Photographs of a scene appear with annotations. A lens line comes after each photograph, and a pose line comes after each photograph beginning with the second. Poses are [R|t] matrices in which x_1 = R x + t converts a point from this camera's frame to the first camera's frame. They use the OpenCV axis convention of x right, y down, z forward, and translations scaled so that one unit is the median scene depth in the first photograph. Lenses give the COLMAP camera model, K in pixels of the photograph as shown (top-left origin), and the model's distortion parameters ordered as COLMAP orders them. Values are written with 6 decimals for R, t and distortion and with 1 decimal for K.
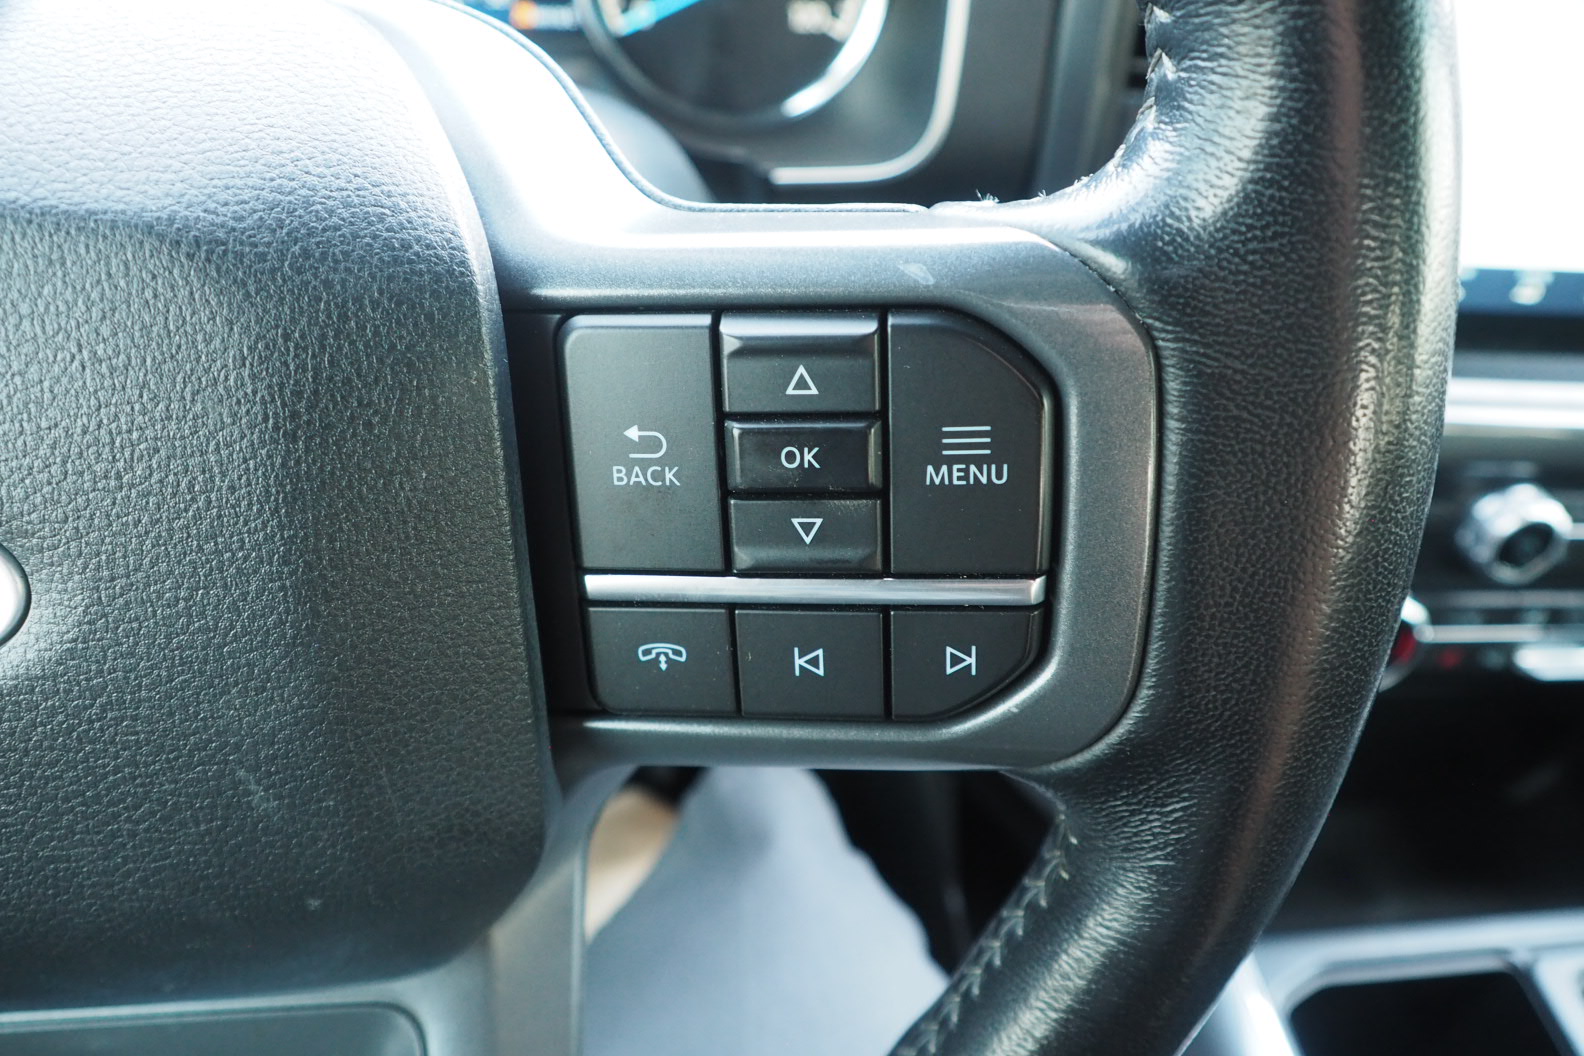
lens RADIAL K [[1134.4, 0, 768.4], [0, 1134.4, 515.8], [0, 0, 1]] dist [-0.044832, 0.013745]
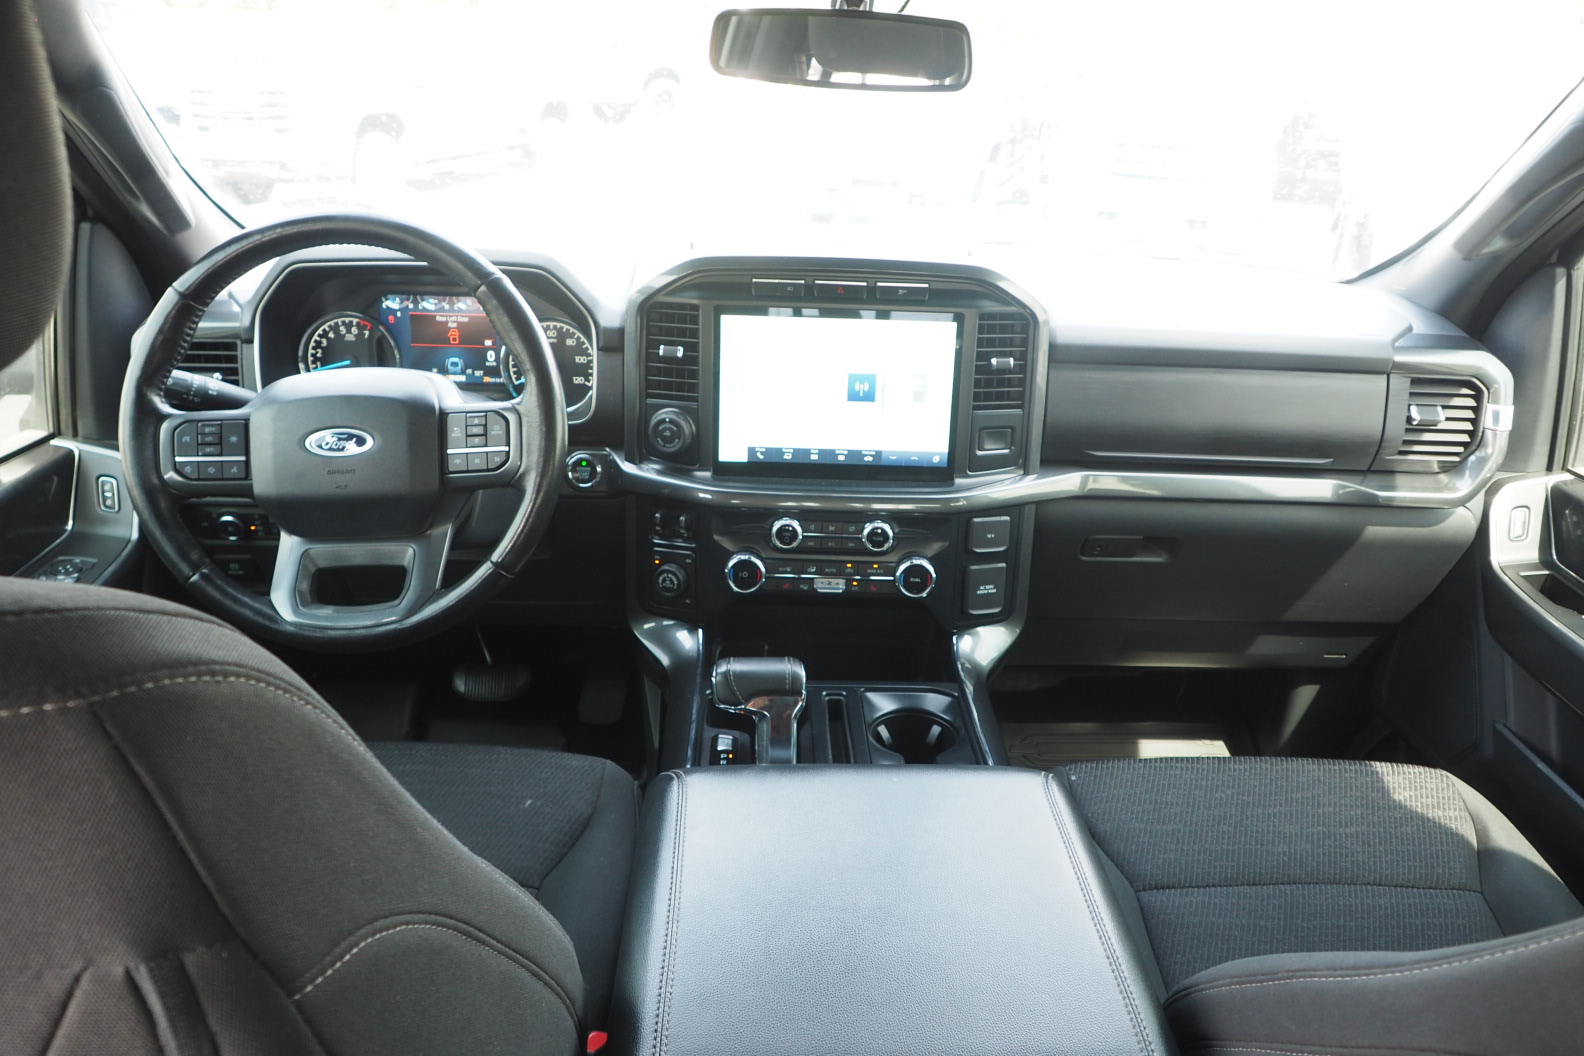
lens RADIAL K [[1134.4, 0, 800.7], [0, 1134.4, 541.2], [0, 0, 1]] dist [-0.044832, 0.013745]
pose [[0.999441, 0.011754, -0.031291, 2.380110], [-0.020266, 0.957529, -0.287623, 2.713713], [0.026582, 0.288097, 0.957232, -5.788569]]
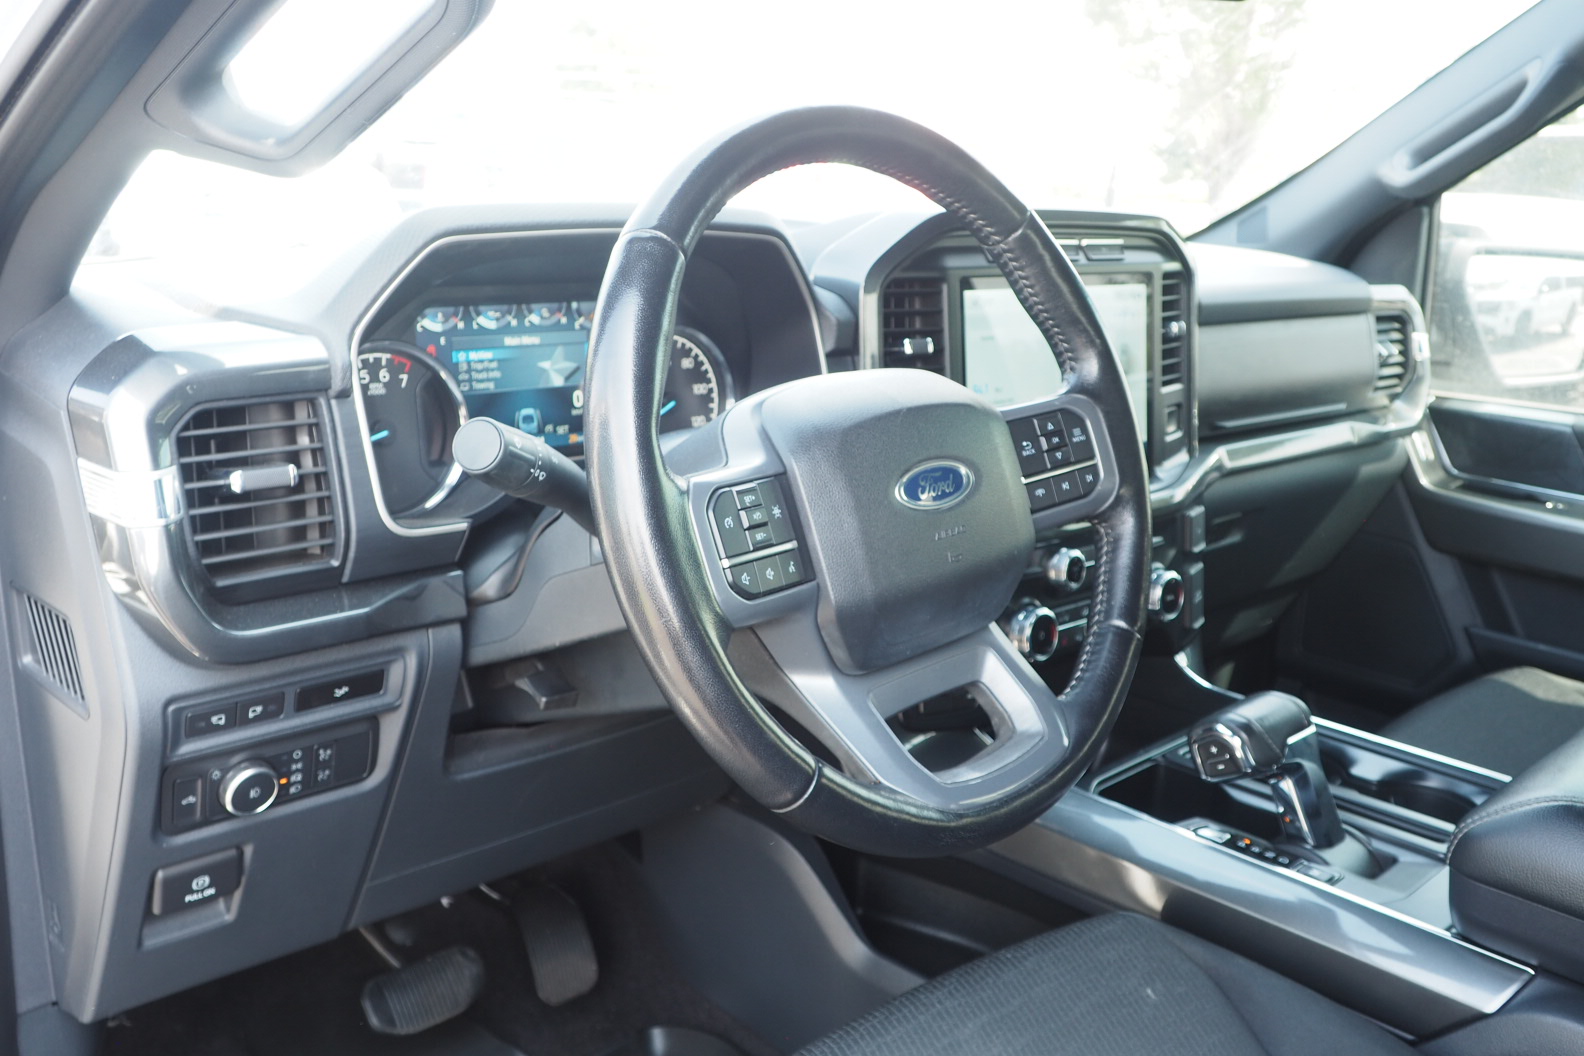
lens RADIAL K [[1422.8, 0, 788.6], [0, 1422.8, 535.0], [0, 0, 1]] dist [-0.020472, -0.012919]
pose [[0.762272, -0.163342, 0.626308, -4.649540], [0.399470, 0.880084, -0.256663, 1.391157], [-0.509280, 0.445838, 0.736113, -2.666837]]
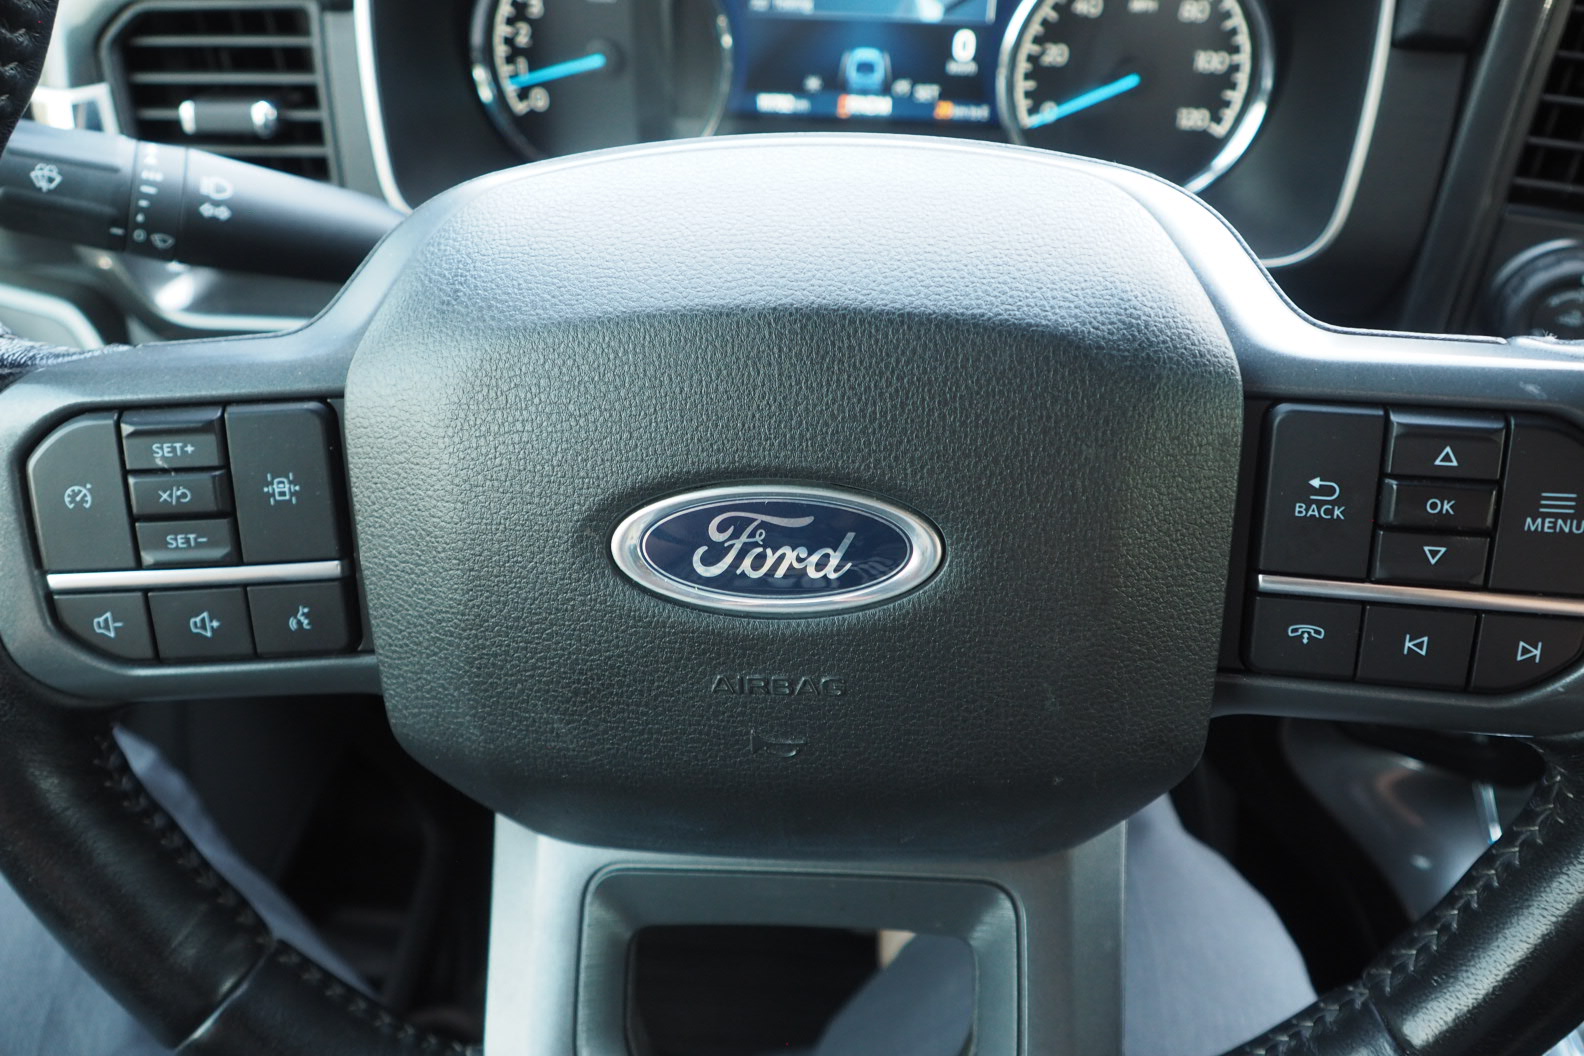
lens RADIAL K [[1134.4, 0, 795.5], [0, 1134.4, 514.7], [0, 0, 1]] dist [-0.044832, 0.013745]
pose [[0.988827, 0.070940, -0.131107, -0.611428], [-0.075053, 0.996822, -0.026696, 0.062599], [0.128797, 0.036237, 0.991009, -0.577681]]
